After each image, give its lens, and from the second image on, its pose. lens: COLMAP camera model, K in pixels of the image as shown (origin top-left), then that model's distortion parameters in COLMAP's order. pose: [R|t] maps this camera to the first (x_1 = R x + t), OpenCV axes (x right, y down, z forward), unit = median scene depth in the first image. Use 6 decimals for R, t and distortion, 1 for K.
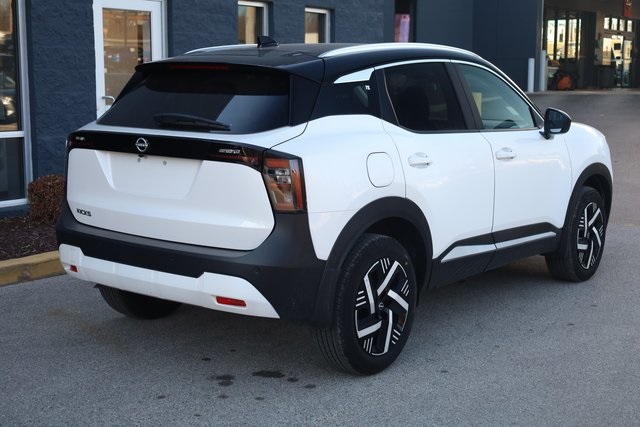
lens RADIAL K [[911.2, 0, 363.2], [0, 911.2, 210.8], [0, 0, 1]] dist [0.005275, 0.023196]
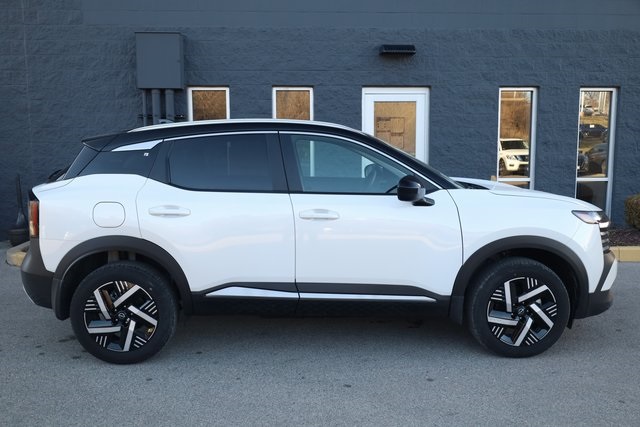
lens RADIAL K [[563.7, 0, 320.0], [0, 563.7, 213.5], [0, 0, 1]] dist [-0.001390, 0.006656]
pose [[0.618140, 0.086760, -0.781265, 0.687378], [-0.106651, 0.993957, 0.025997, -0.081076], [0.778799, 0.067253, 0.623658, 0.569993]]
